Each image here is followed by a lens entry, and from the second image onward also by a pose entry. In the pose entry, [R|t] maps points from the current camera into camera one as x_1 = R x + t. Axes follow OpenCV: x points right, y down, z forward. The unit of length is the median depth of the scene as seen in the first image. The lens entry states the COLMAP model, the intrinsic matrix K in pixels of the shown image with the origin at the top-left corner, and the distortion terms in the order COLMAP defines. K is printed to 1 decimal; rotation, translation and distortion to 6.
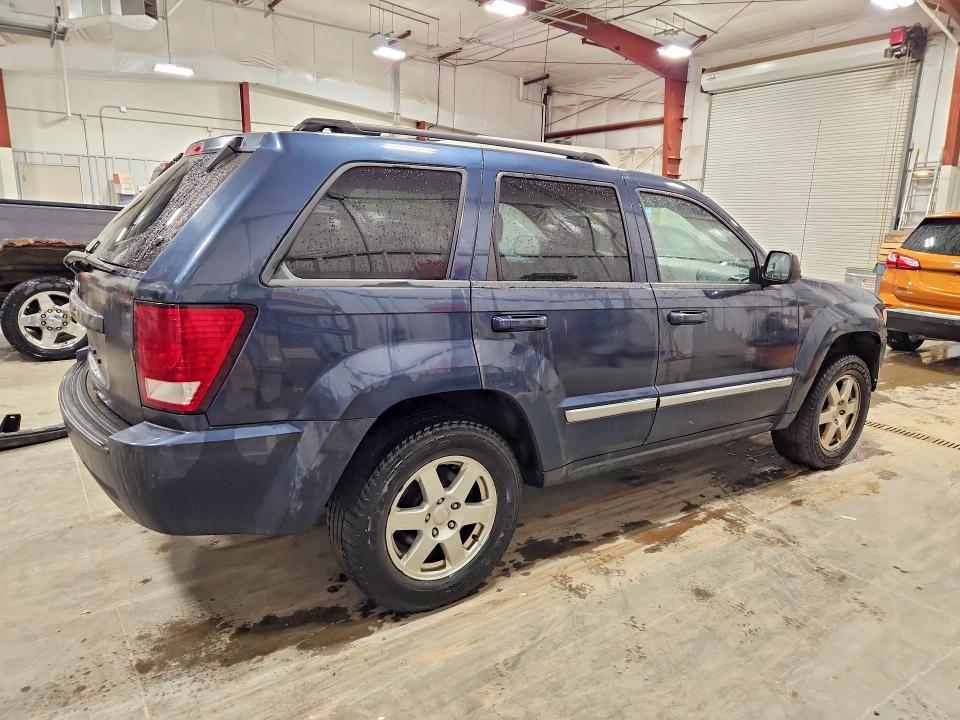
lens RADIAL K [[635.2, 0, 480.2], [0, 635.2, 353.2], [0, 0, 1]] dist [0.037223, -0.028209]
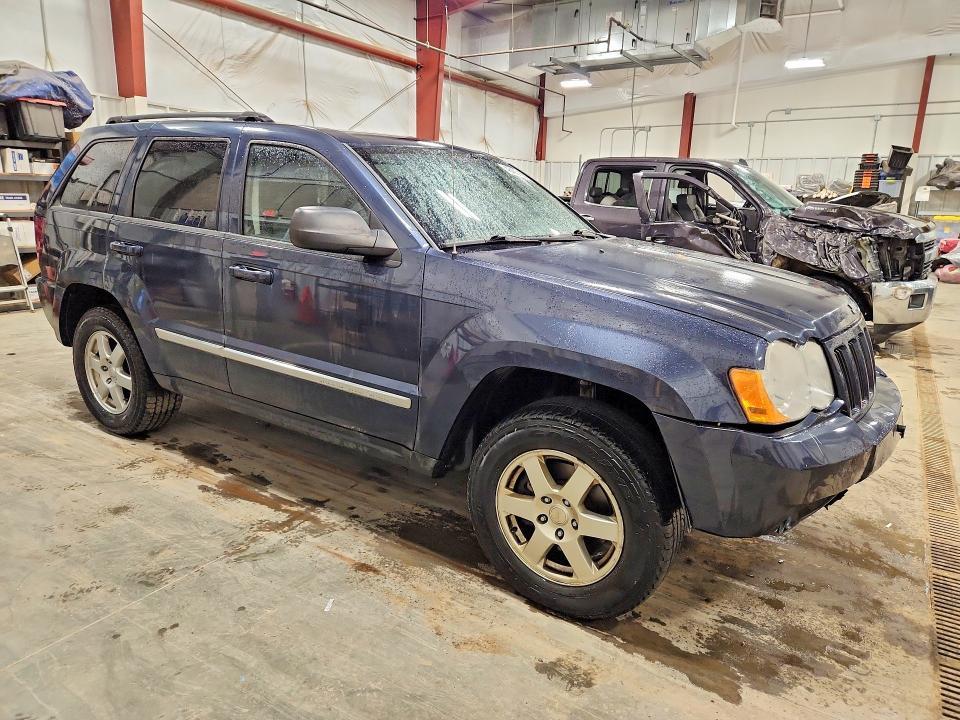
lens RADIAL K [[635.2, 0, 488.3], [0, 635.2, 352.7], [0, 0, 1]] dist [0.037223, -0.028209]
pose [[0.393329, 0.197295, -0.897980, 1.198398], [-0.209279, 0.970277, 0.121512, -0.117499], [0.895262, 0.140135, 0.422927, 0.834734]]
